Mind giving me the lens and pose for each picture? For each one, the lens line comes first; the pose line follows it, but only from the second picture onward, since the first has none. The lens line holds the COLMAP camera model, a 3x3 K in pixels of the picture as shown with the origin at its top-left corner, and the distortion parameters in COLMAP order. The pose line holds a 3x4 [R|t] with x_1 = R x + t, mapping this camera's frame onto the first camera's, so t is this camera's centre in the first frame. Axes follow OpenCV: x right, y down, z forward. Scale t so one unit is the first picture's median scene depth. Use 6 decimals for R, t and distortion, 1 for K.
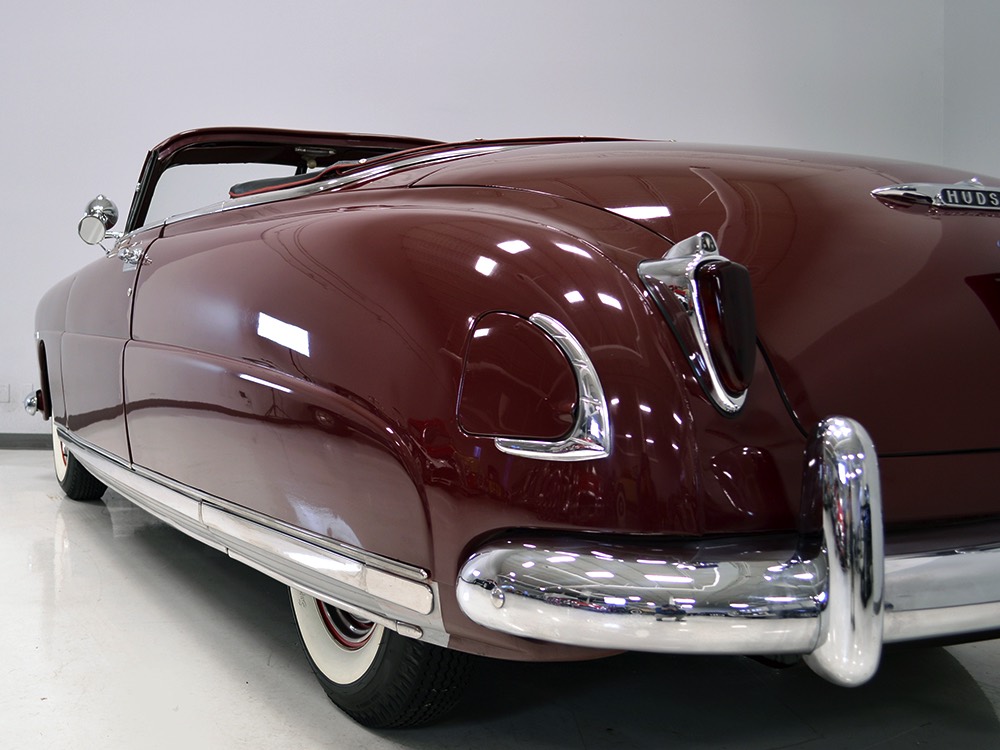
lens RADIAL K [[817.4, 0, 500.0], [0, 817.4, 375.0], [0, 0, 1]] dist [-0.026830, -0.013852]
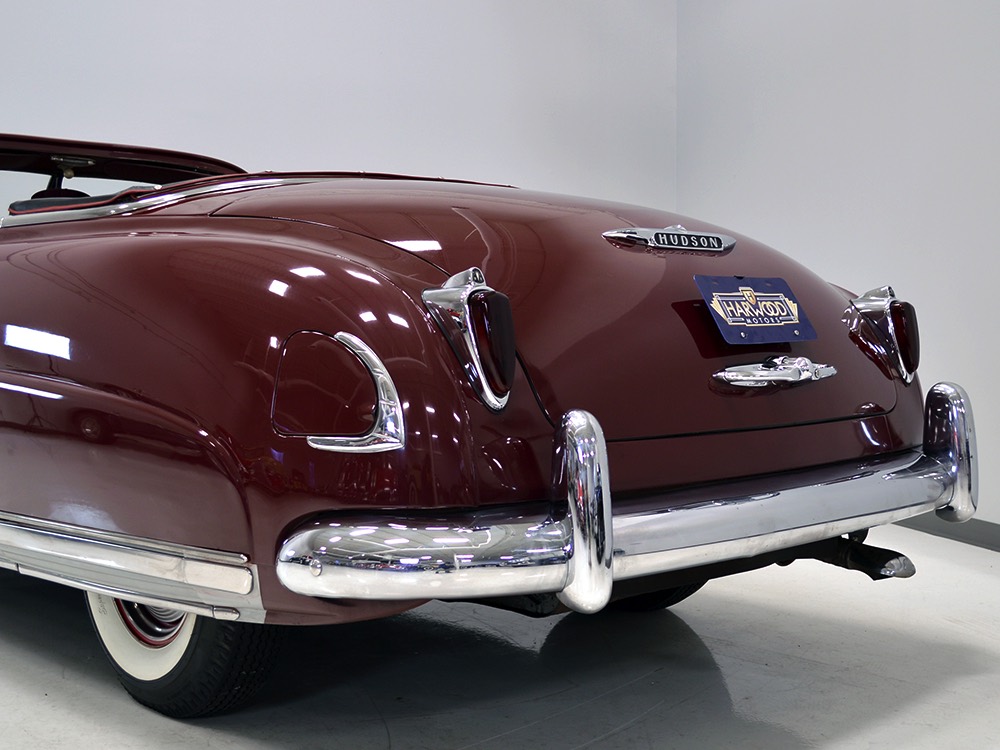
lens RADIAL K [[817.4, 0, 500.0], [0, 817.4, 375.0], [0, 0, 1]] dist [-0.026830, -0.013852]
pose [[0.959378, -0.014650, 0.281742, -0.068925], [0.021023, 0.999587, -0.019611, 0.016398], [-0.281338, 0.024738, 0.959290, -0.216686]]
